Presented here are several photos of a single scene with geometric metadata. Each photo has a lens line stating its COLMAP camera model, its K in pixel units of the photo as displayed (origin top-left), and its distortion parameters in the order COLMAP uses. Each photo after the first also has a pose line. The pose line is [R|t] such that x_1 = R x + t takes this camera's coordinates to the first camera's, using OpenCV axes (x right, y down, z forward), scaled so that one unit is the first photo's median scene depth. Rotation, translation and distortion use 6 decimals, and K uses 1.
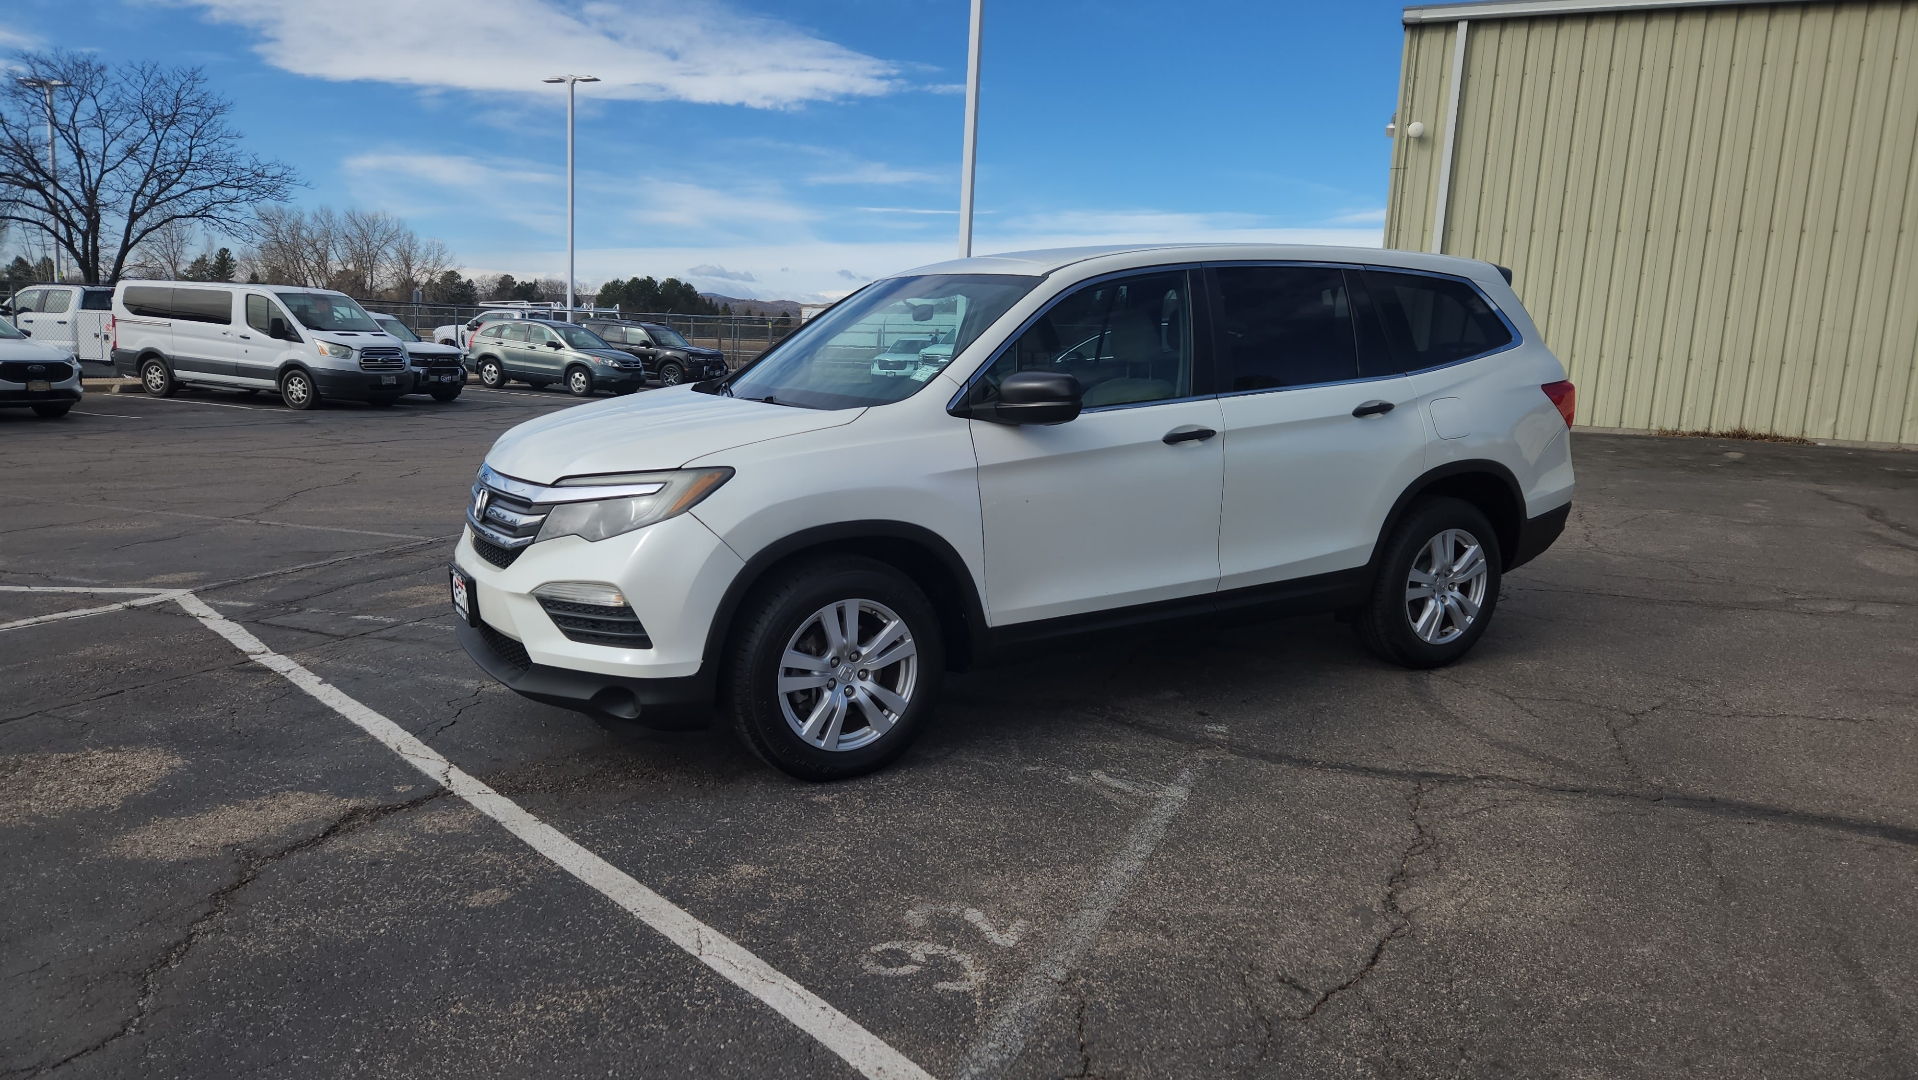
lens RADIAL K [[1318.9, 0, 952.6], [0, 1318.9, 561.5], [0, 0, 1]] dist [0.082400, -0.058175]
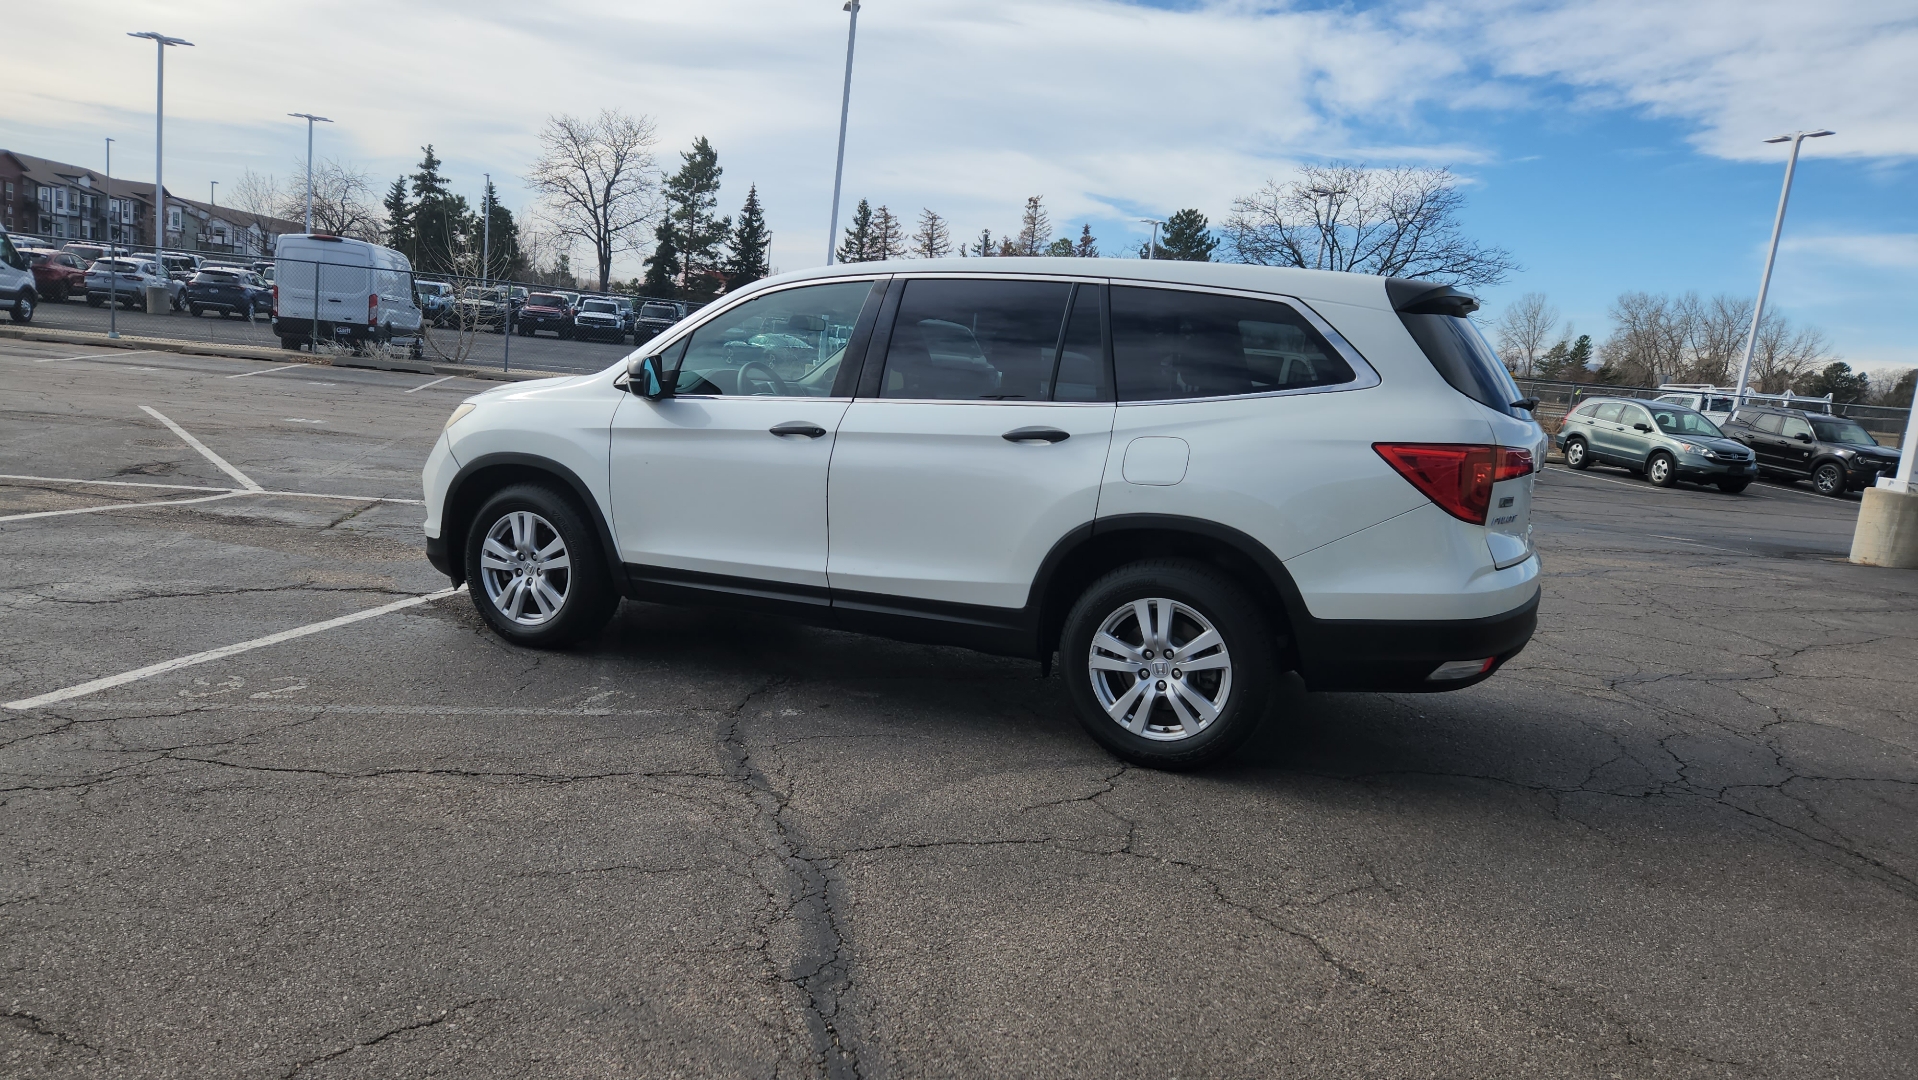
lens RADIAL K [[1340.1, 0, 913.3], [0, 1340.1, 553.0], [0, 0, 1]] dist [0.080985, -0.072348]
pose [[0.539623, 0.150714, -0.828307, 0.342987], [-0.211665, 0.976532, 0.039789, -0.018370], [0.814865, 0.153852, 0.558860, 0.146266]]
